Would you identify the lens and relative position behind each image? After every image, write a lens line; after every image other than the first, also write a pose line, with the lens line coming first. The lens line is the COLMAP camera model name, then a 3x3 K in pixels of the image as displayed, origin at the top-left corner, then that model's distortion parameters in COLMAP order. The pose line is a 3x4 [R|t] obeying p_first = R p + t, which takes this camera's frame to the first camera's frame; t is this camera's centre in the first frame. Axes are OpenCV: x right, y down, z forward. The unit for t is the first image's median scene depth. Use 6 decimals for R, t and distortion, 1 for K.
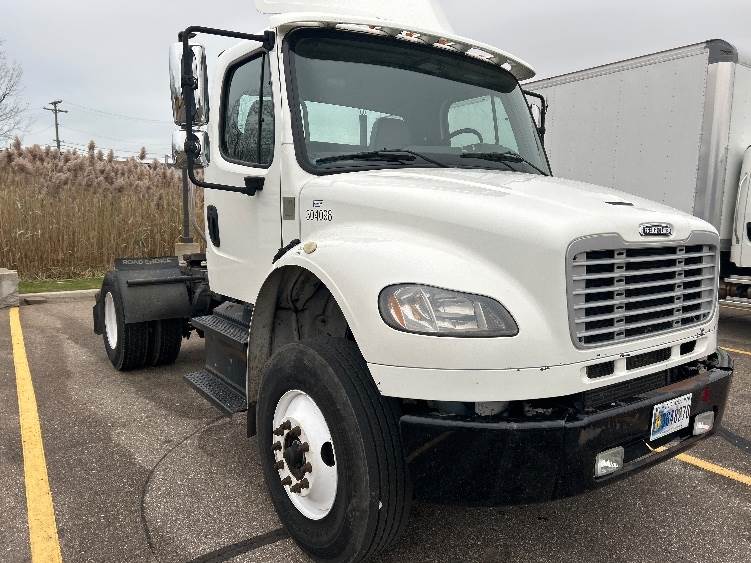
lens RADIAL K [[503.0, 0, 353.1], [0, 503.0, 295.5], [0, 0, 1]] dist [0.032073, -0.000159]
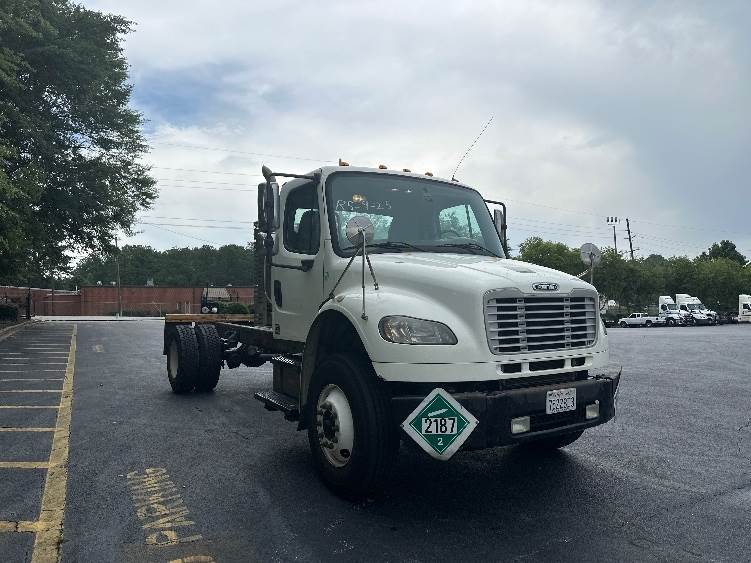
lens RADIAL K [[621.8, 0, 375.5], [0, 621.8, 281.5], [0, 0, 1]] dist [-0.008690, -0.005211]
pose [[0.998411, -0.014951, -0.054334, 0.149393], [0.004172, 0.981129, -0.193308, 0.250655], [0.056198, 0.192774, 0.979633, -1.060140]]
